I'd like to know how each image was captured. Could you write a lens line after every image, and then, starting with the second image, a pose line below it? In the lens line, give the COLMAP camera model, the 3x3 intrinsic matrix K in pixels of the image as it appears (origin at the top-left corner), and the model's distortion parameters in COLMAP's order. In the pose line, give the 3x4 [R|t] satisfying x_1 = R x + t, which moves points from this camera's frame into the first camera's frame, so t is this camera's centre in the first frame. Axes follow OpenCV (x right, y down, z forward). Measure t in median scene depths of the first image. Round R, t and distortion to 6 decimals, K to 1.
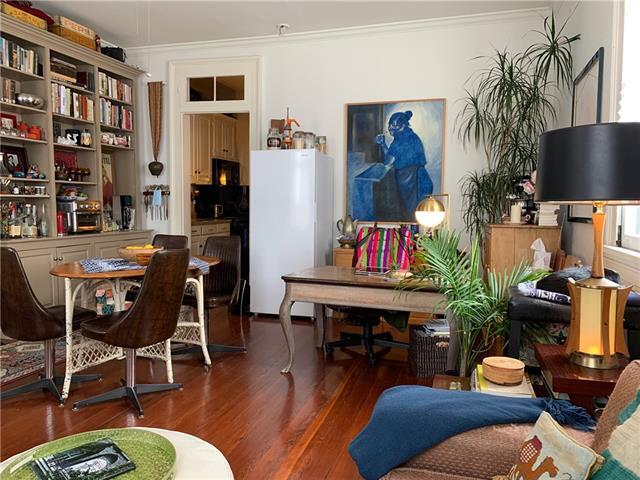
lens RADIAL K [[484.4, 0, 317.8], [0, 484.4, 230.7], [0, 0, 1]] dist [0.058271, -0.090760]
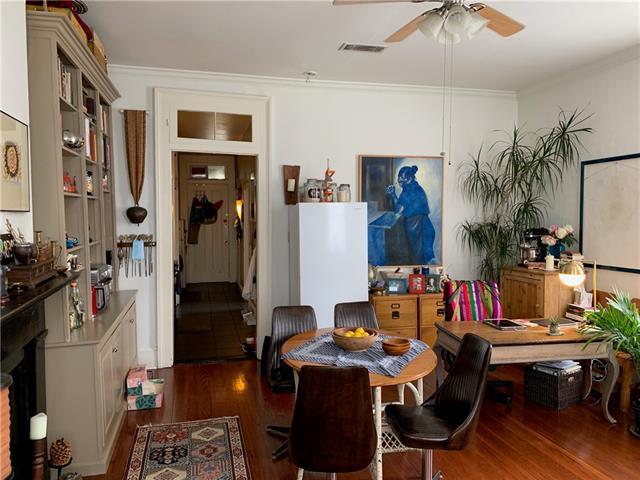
lens RADIAL K [[484.4, 0, 317.8], [0, 484.4, 230.7], [0, 0, 1]] dist [0.058271, -0.090760]
pose [[0.856432, -0.031871, 0.515275, -0.572856], [0.036731, 0.999325, 0.000761, -0.104356], [-0.514951, 0.018275, 0.857025, 0.159176]]
